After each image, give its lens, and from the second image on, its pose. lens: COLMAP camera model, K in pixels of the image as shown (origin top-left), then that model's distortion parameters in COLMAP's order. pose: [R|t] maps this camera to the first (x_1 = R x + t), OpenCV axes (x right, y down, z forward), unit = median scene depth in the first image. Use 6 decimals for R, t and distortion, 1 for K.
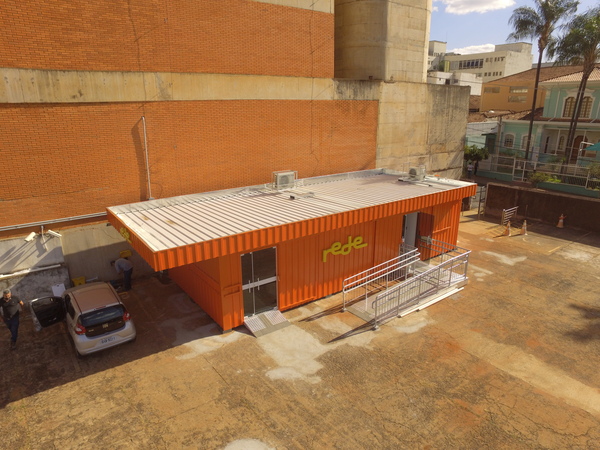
lens RADIAL K [[401.3, 0, 295.6], [0, 401.3, 228.5], [0, 0, 1]] dist [-0.109407, 0.074895]
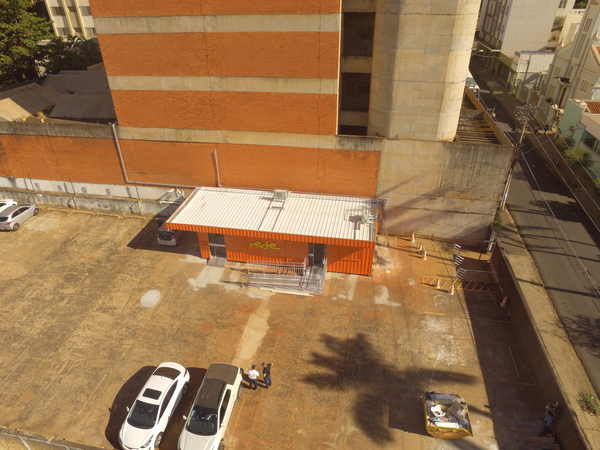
lens RADIAL K [[401.3, 0, 299.3], [0, 401.3, 227.2], [0, 0, 1]] dist [-0.109407, 0.074895]
pose [[0.685893, 0.388728, -0.615176, 1.381033], [-0.207107, 0.914685, 0.347072, -0.732262], [0.697608, -0.110647, 0.707884, -0.237147]]
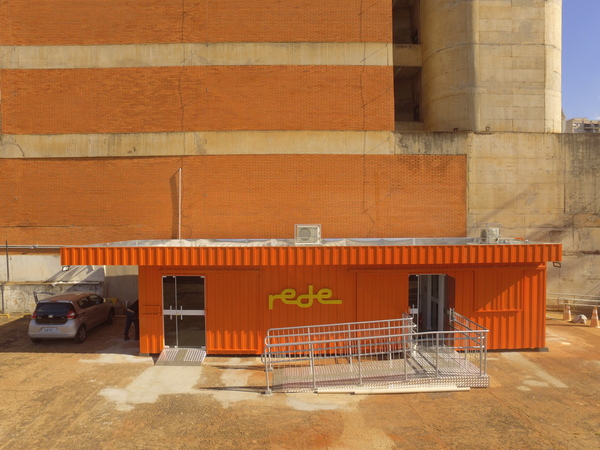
lens RADIAL K [[401.3, 0, 295.5], [0, 401.3, 230.9], [0, 0, 1]] dist [-0.109407, 0.074895]
pose [[0.817295, 0.012451, -0.576085, 0.573401], [-0.170896, 0.960022, -0.221703, 0.098559], [0.550294, 0.279647, 0.786749, 0.308220]]
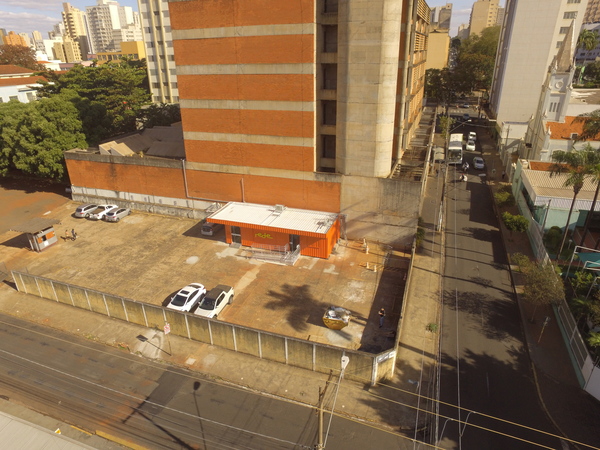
lens RADIAL K [[401.3, 0, 300.9], [0, 401.3, 227.1], [0, 0, 1]] dist [-0.109407, 0.074895]
pose [[0.566001, 0.340237, -0.750921, 2.600099], [-0.235446, 0.939640, 0.248279, -0.856633], [0.790069, 0.036275, 0.611944, -0.684417]]
